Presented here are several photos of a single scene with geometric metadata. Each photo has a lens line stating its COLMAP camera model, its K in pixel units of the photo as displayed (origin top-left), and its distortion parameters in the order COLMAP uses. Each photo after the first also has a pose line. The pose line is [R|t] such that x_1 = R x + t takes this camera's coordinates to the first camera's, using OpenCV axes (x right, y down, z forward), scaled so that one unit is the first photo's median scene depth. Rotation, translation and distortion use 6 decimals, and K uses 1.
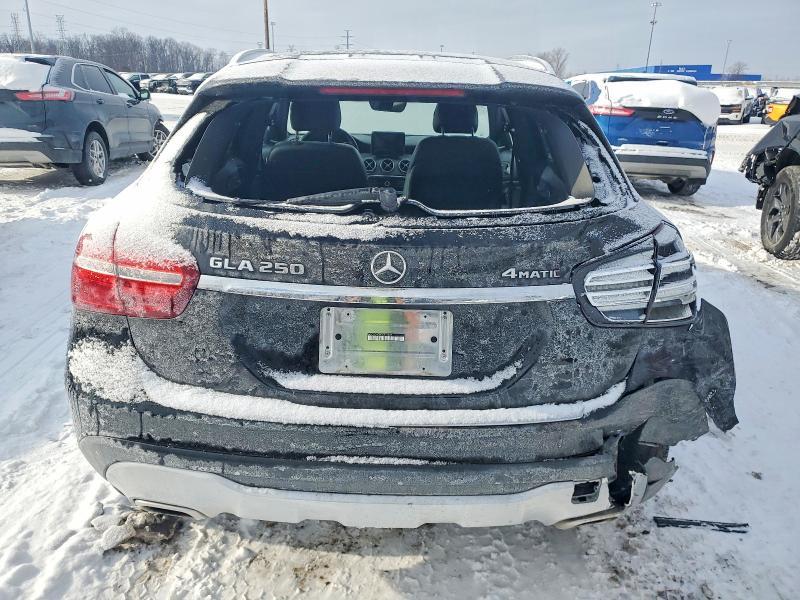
lens RADIAL K [[622.4, 0, 377.5], [0, 622.4, 299.8], [0, 0, 1]] dist [0.010833, 0.020474]
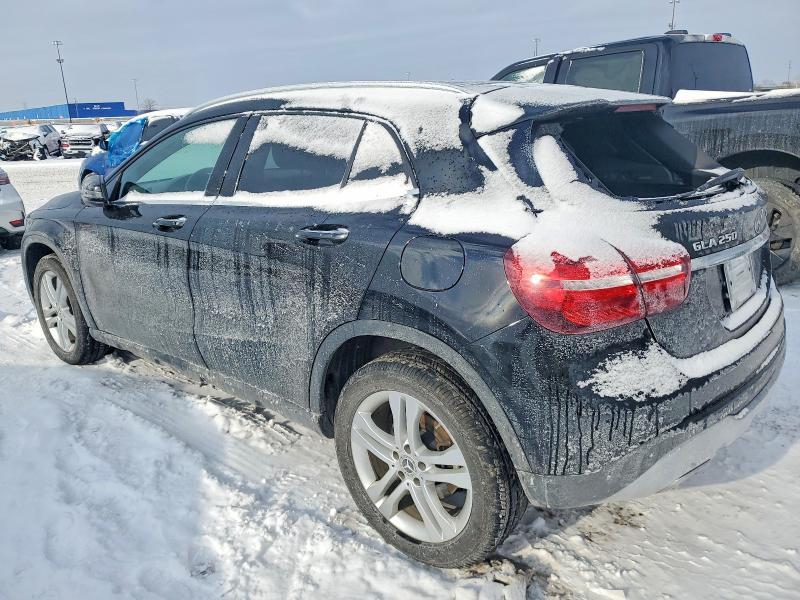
lens RADIAL K [[622.4, 0, 399.5], [0, 622.4, 303.5], [0, 0, 1]] dist [0.010833, 0.020474]
pose [[0.652262, -0.267350, 0.709280, -1.257706], [0.301072, 0.950132, 0.081266, -0.186977], [-0.695636, 0.160538, 0.700227, 0.468176]]
